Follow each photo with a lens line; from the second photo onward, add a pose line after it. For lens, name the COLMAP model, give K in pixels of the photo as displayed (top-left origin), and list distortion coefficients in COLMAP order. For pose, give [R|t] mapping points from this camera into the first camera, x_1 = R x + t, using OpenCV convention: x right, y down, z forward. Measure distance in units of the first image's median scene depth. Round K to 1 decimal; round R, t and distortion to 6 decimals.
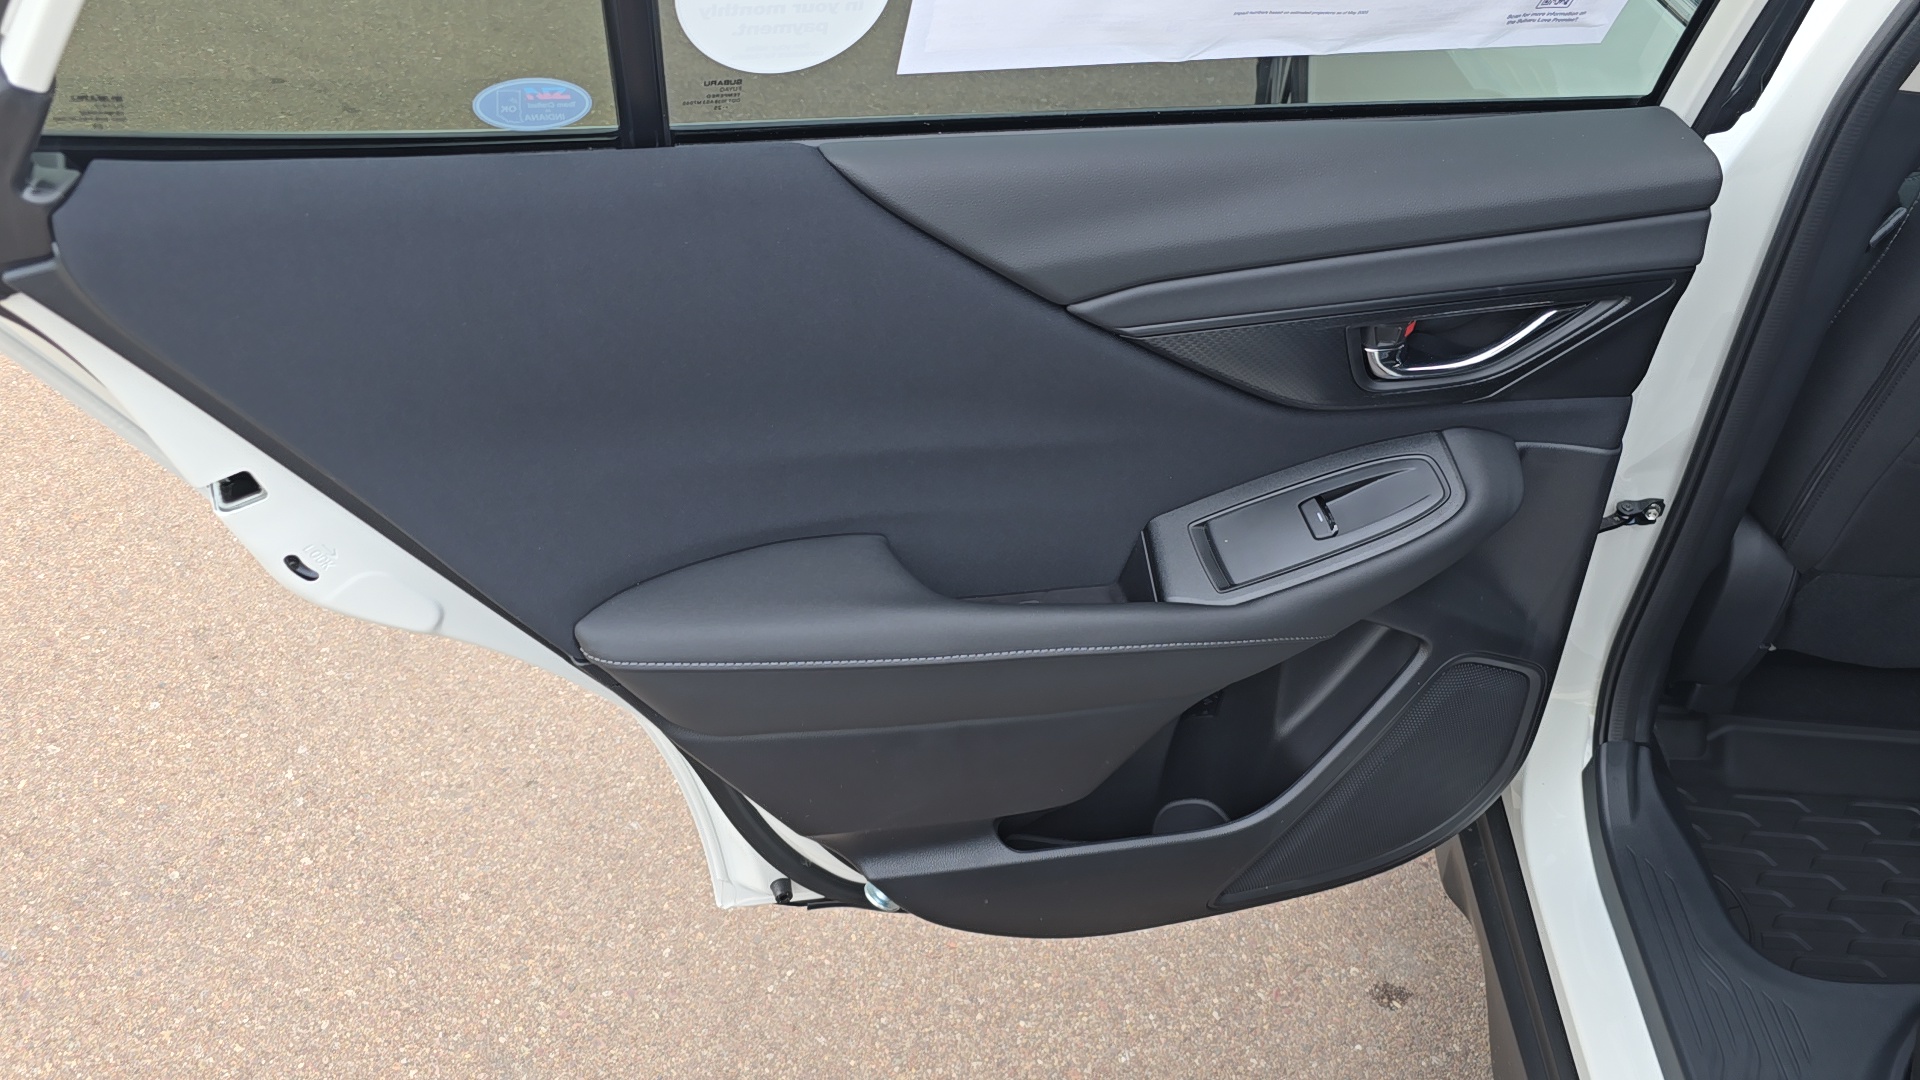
lens RADIAL K [[1591.4, 0, 975.6], [0, 1591.4, 542.3], [0, 0, 1]] dist [0.010240, -0.008925]
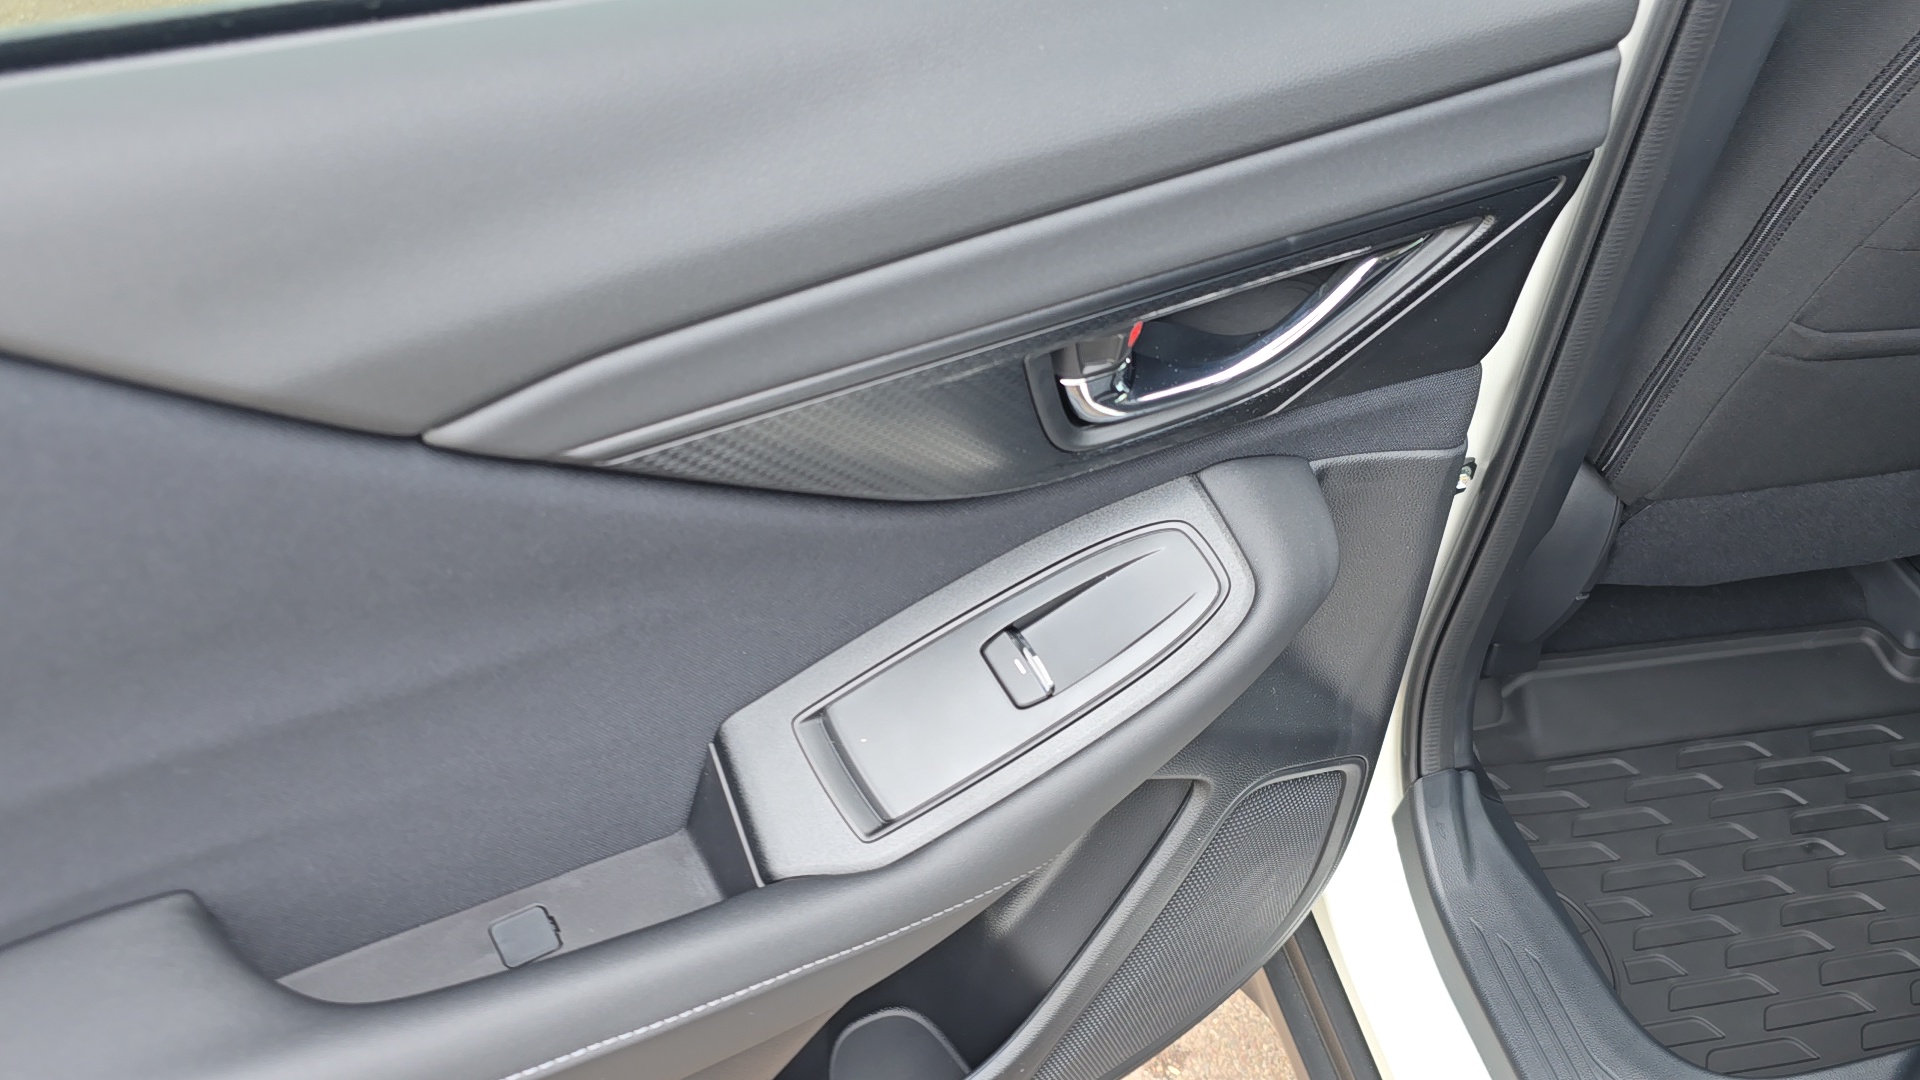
lens RADIAL K [[1592.6, 0, 960.0], [0, 1592.6, 540.0], [0, 0, 1]] dist [-0.026503, 0.016583]
pose [[0.967319, -0.169953, 0.188176, 0.095004], [0.152805, 0.982951, 0.102268, -0.118208], [-0.202349, -0.070172, 0.976796, 0.446599]]
